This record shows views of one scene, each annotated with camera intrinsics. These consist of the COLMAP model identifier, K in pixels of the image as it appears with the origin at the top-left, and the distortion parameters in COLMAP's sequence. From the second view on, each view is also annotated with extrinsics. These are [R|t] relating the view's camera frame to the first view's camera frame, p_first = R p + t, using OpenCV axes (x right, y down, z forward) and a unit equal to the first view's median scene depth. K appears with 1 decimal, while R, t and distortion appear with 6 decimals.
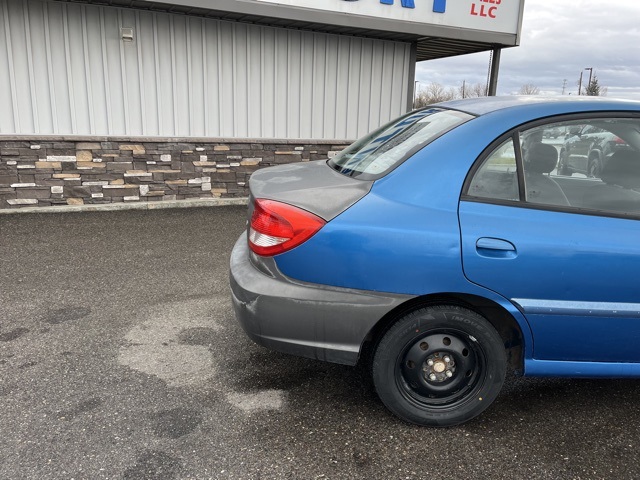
lens RADIAL K [[481.0, 0, 319.3], [0, 481.0, 236.2], [0, 0, 1]] dist [0.065189, -0.084377]
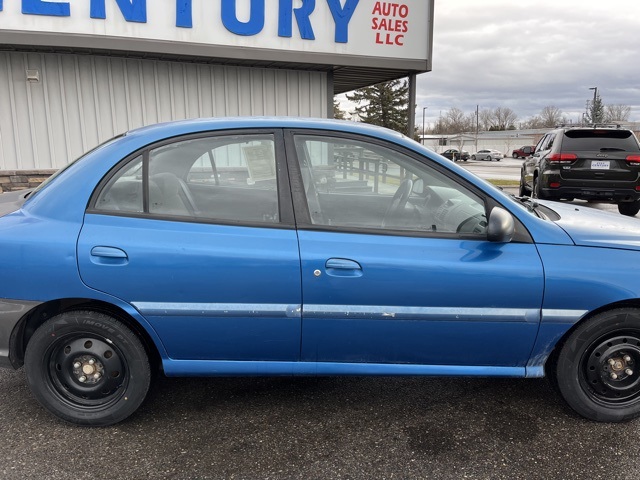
lens RADIAL K [[482.3, 0, 322.4], [0, 482.3, 238.9], [0, 0, 1]] dist [0.073480, -0.104160]
pose [[0.998632, -0.027538, -0.044460, 0.569925], [0.025103, 0.998203, -0.054417, 0.037548], [0.045879, 0.053227, 0.997528, -0.047572]]
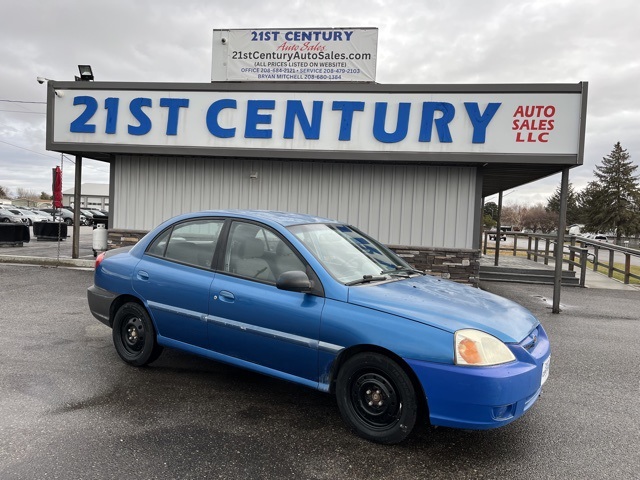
lens RADIAL K [[481.0, 0, 319.3], [0, 481.0, 236.2], [0, 0, 1]] dist [0.065189, -0.084377]
pose [[0.816807, 0.028969, -0.576183, 1.455391], [-0.161199, 0.970419, -0.179729, 0.075527], [0.553932, 0.239685, 0.797315, -0.226937]]
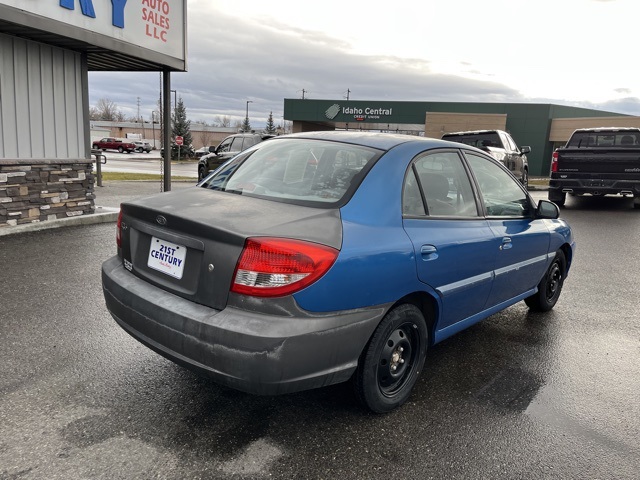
lens RADIAL K [[481.0, 0, 319.3], [0, 481.0, 236.2], [0, 0, 1]] dist [0.065189, -0.084377]
pose [[0.698724, -0.120875, 0.705105, -0.482359], [0.140352, 0.989630, 0.030569, -0.063692], [-0.701488, 0.077603, 0.708443, 0.179792]]
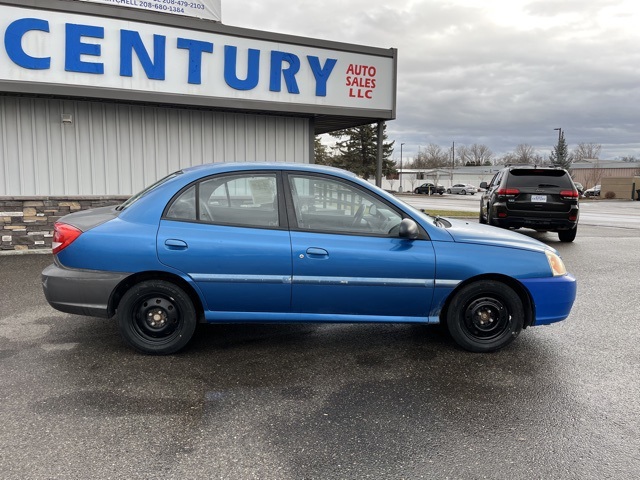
lens RADIAL K [[481.0, 0, 319.3], [0, 481.0, 236.2], [0, 0, 1]] dist [0.065189, -0.084377]
pose [[0.999746, -0.020176, -0.010075, 0.585540], [0.018783, 0.992205, -0.123189, 0.143005], [0.012482, 0.122969, 0.992332, -0.503230]]
